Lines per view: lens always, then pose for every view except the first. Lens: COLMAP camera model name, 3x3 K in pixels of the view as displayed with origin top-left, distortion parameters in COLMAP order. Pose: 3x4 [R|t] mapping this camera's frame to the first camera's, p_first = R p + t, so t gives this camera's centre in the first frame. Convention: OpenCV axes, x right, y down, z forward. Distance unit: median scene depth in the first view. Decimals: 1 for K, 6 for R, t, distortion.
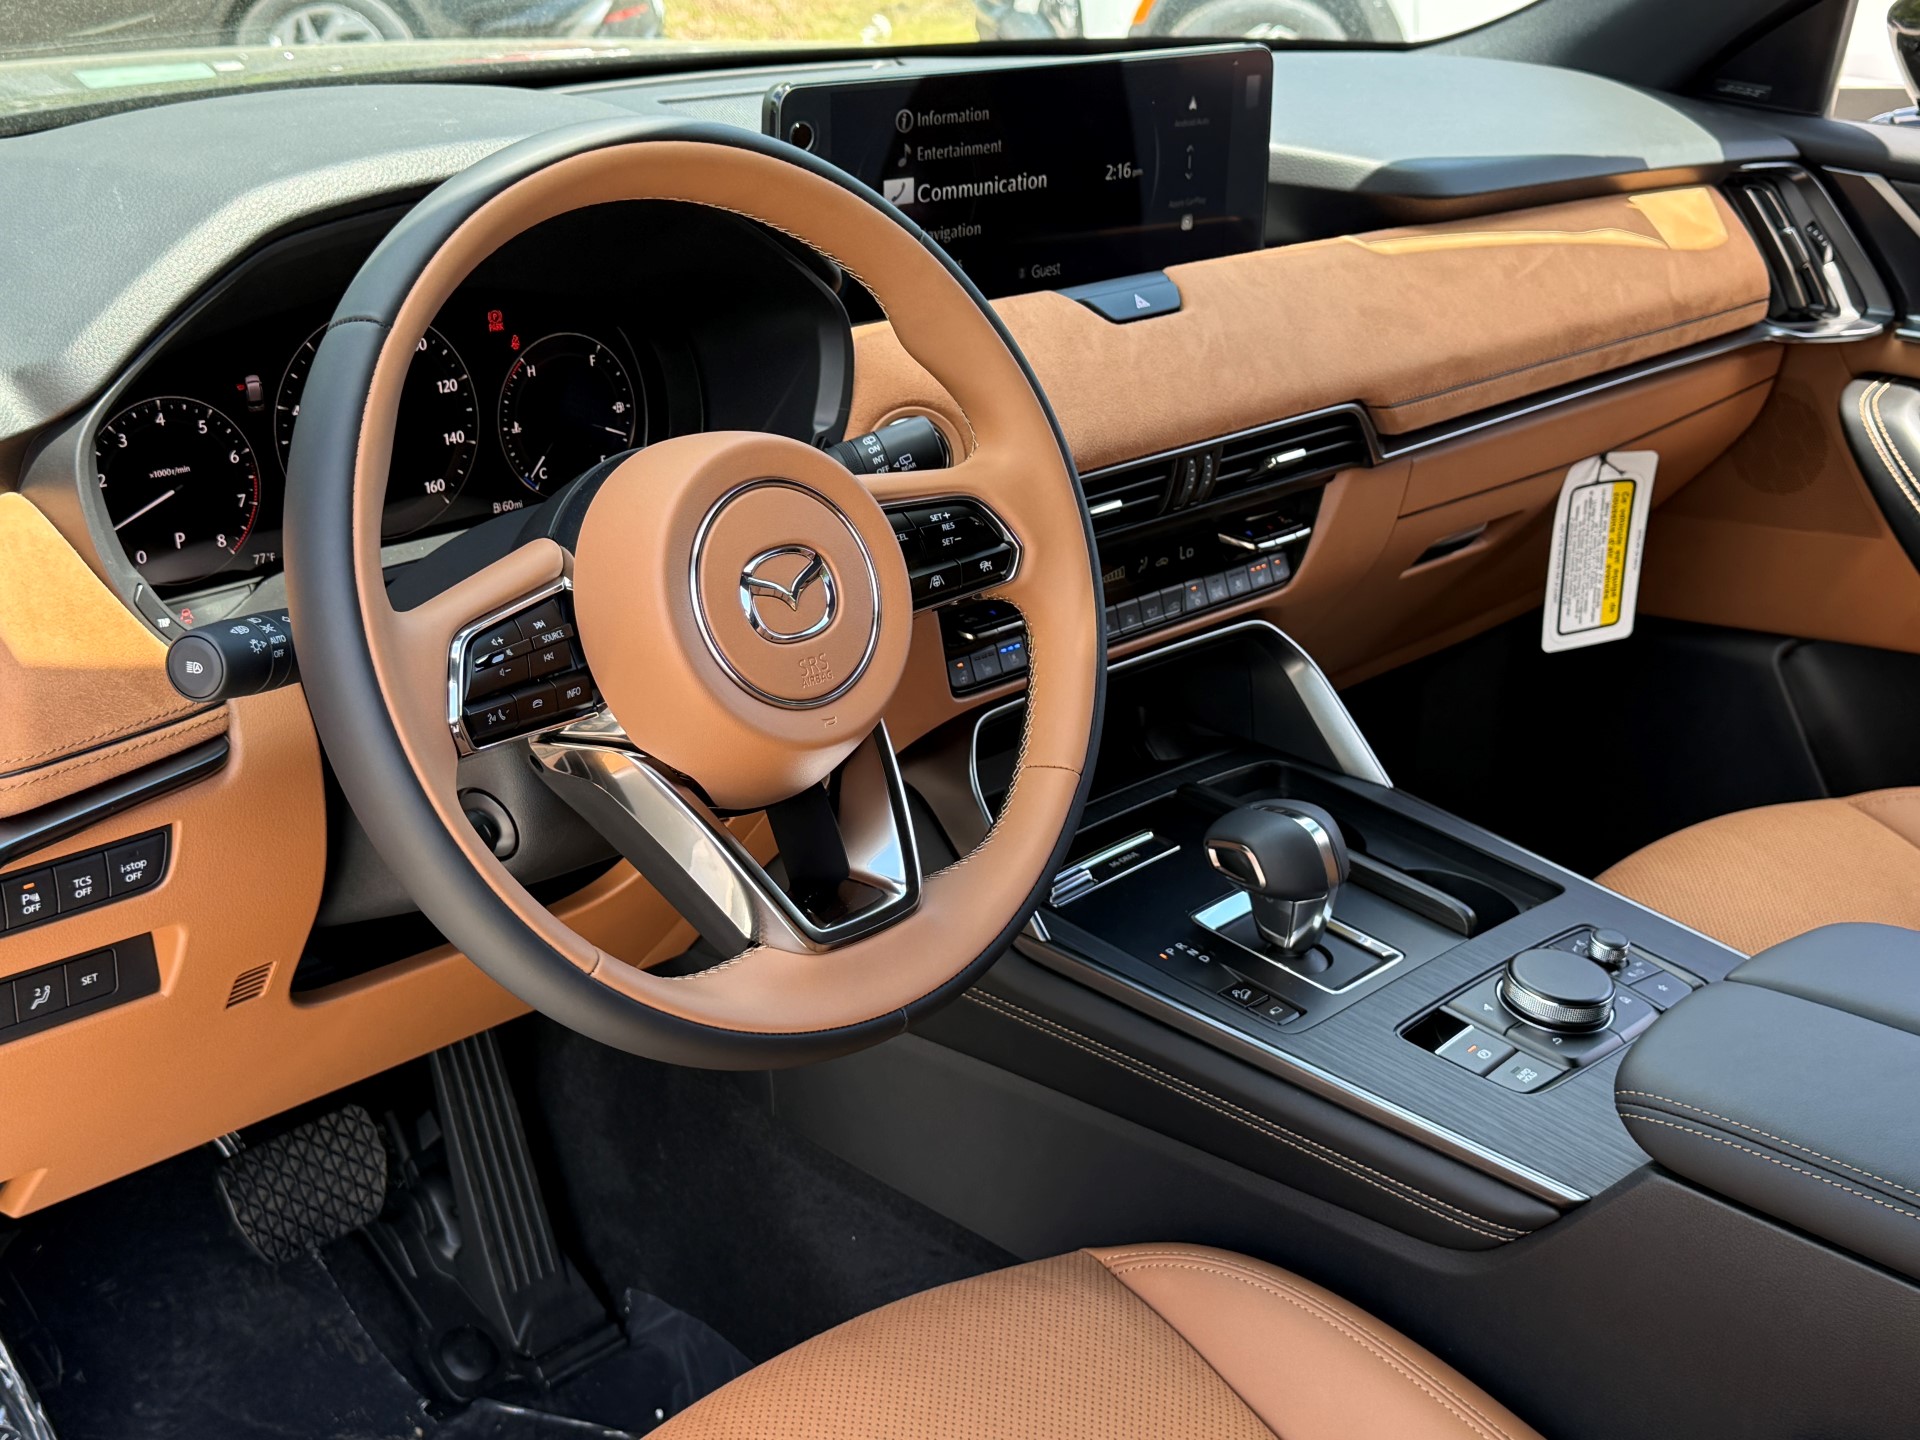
lens RADIAL K [[2404.3, 0, 964.8], [0, 2404.3, 724.6], [0, 0, 1]] dist [0.127388, 0.000000]
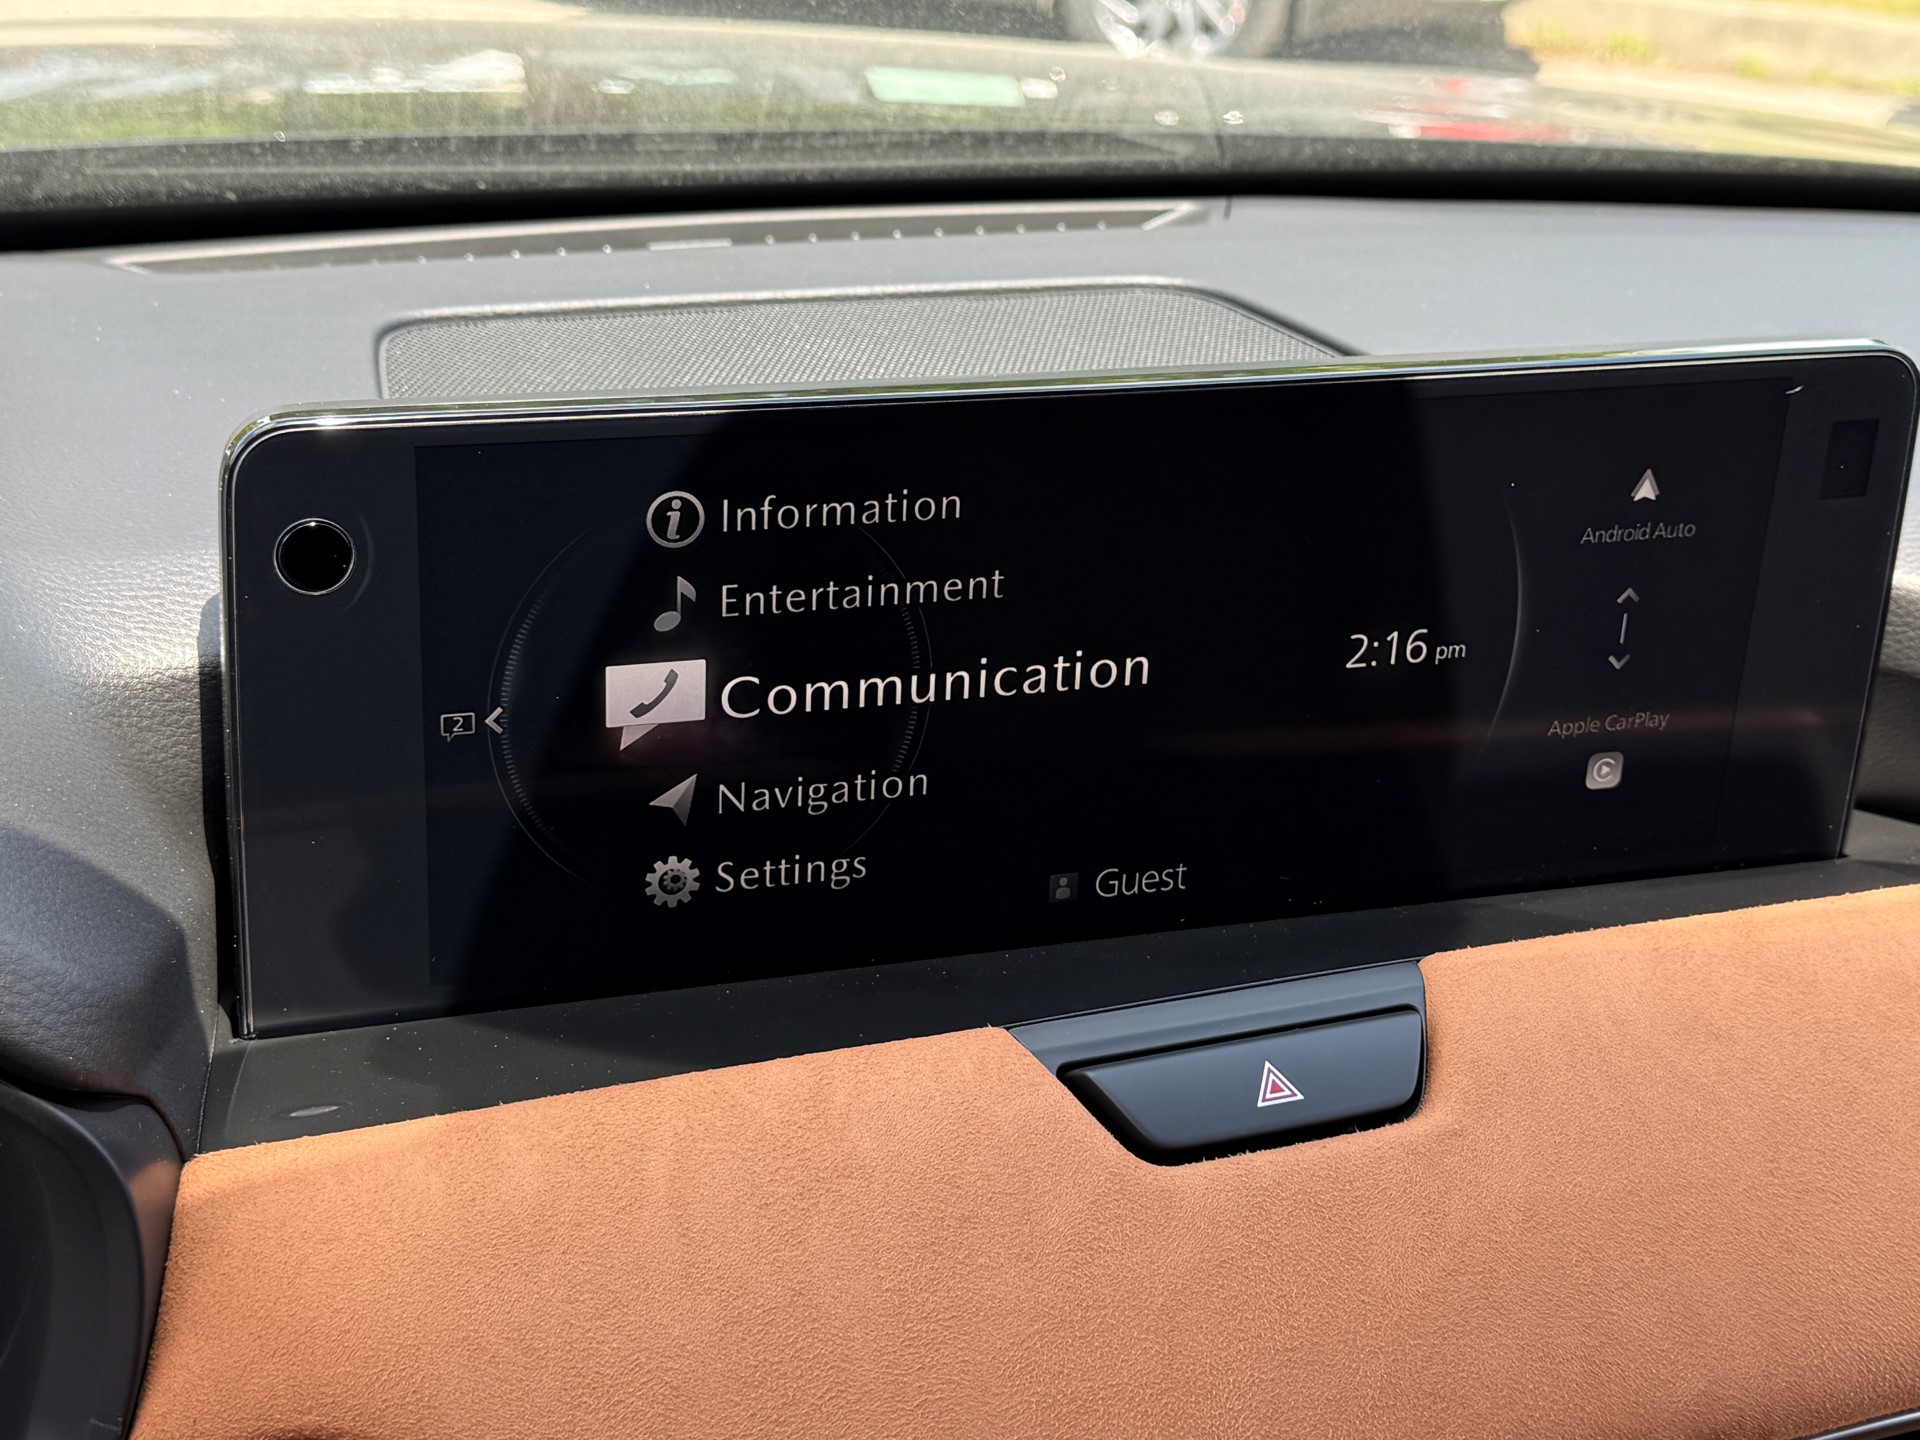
lens RADIAL K [[2669.9, 0, 953.5], [0, 2669.9, 713.9], [0, 0, 1]] dist [0.172060, 0.000000]
pose [[0.926059, 0.165044, -0.339374, 0.155553], [-0.164683, 0.985888, 0.030082, -0.235941], [0.339550, 0.028031, 0.940170, 0.623758]]
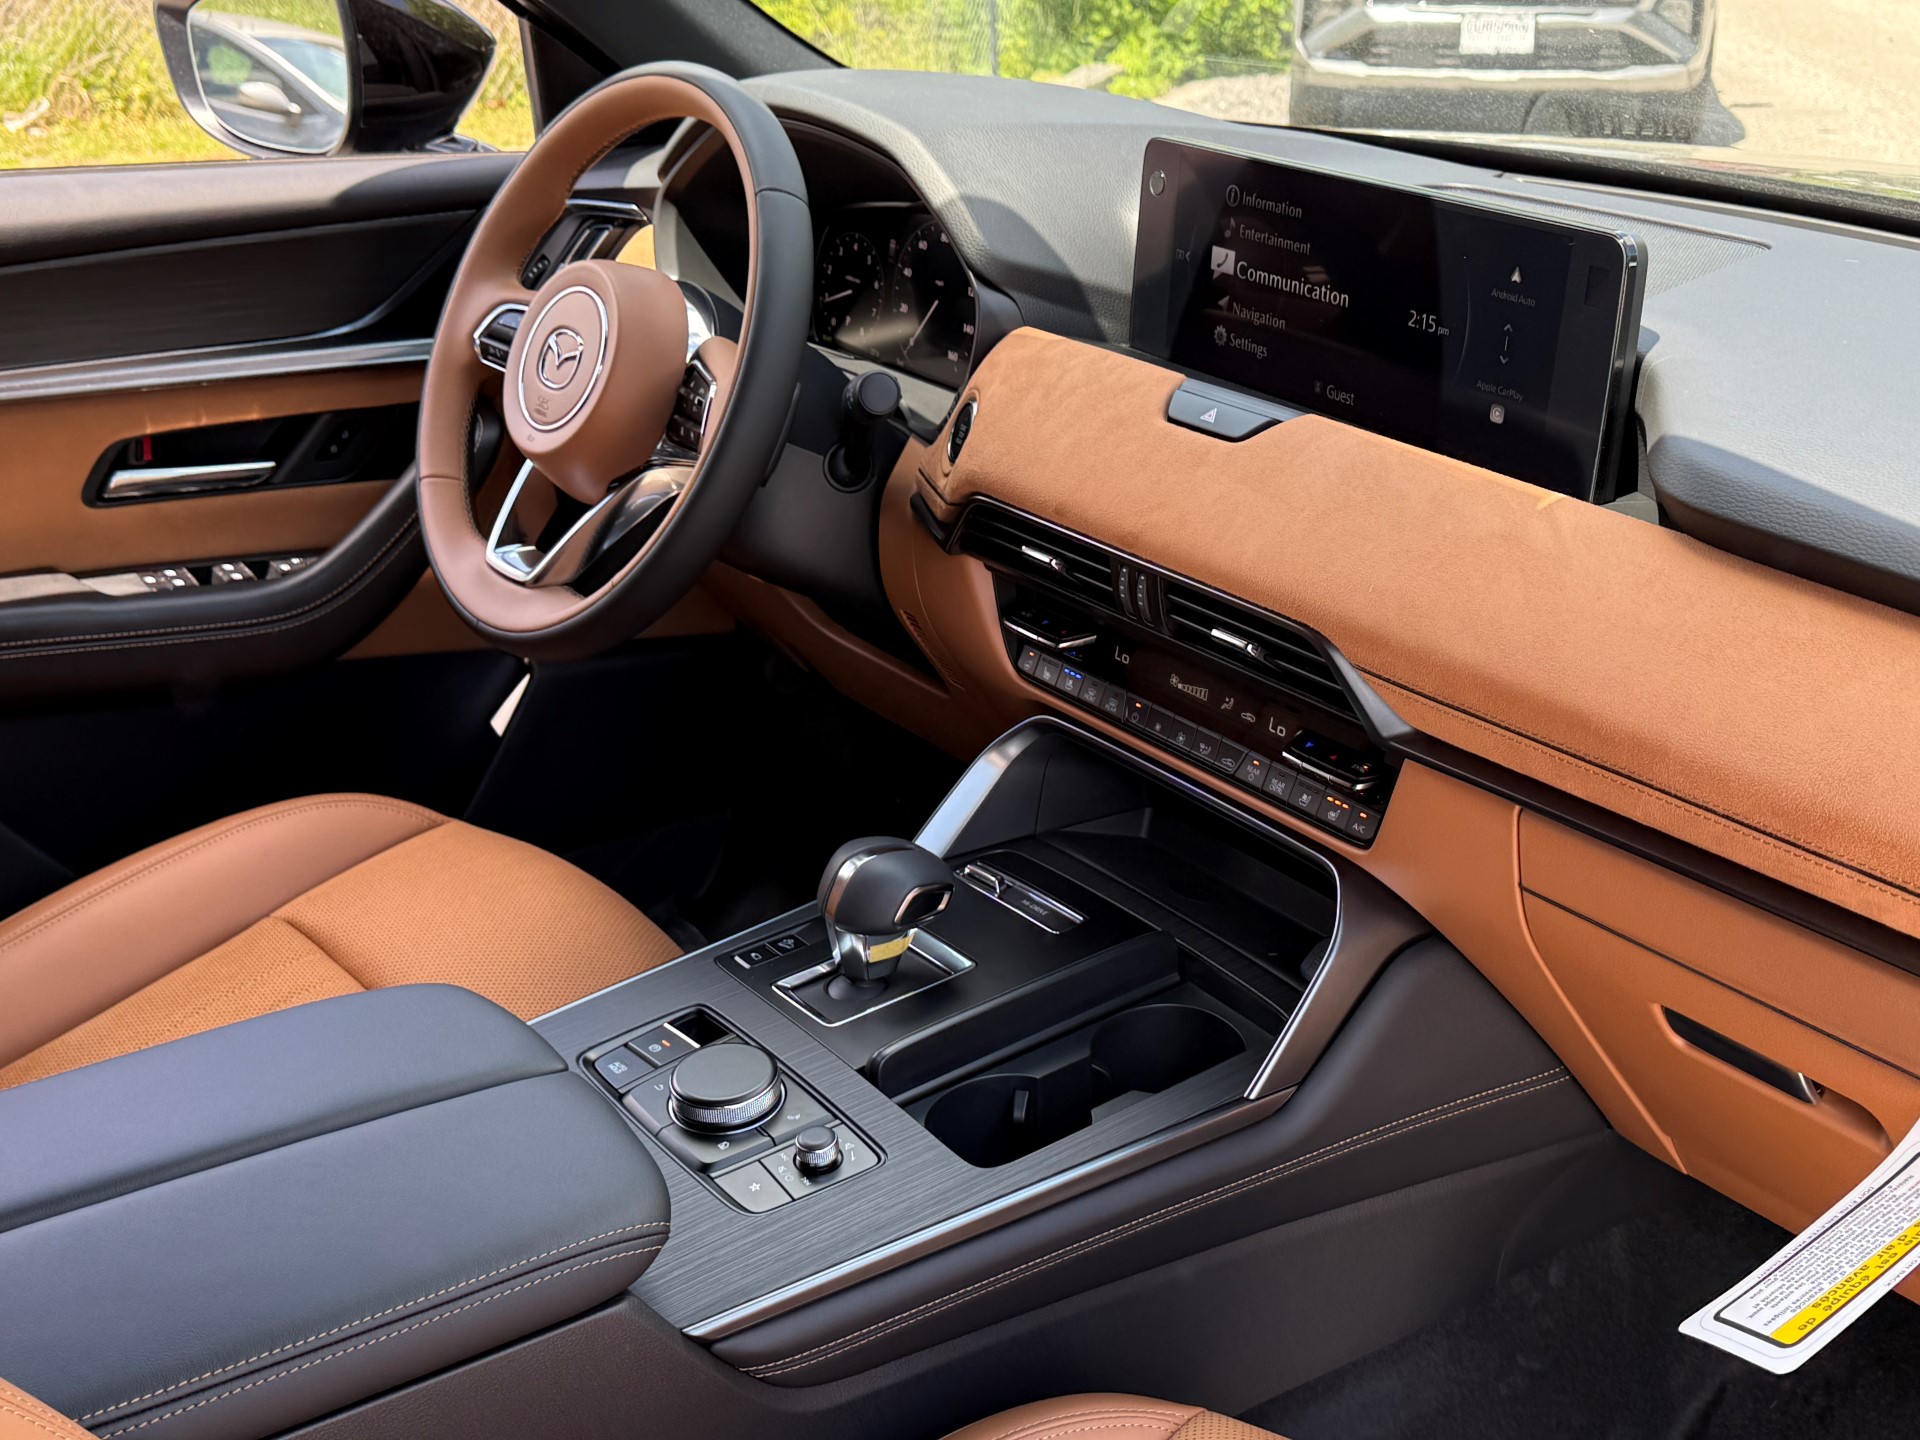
lens RADIAL K [[2210.1, 0, 960.6], [0, 2210.1, 720.0], [0, 0, 1]] dist [0.127344, 0.000000]
pose [[-0.148107, 0.349438, -0.925180, 0.962766], [-0.396861, 0.835871, 0.379238, -0.375019], [0.905851, 0.423335, 0.014880, 0.961802]]
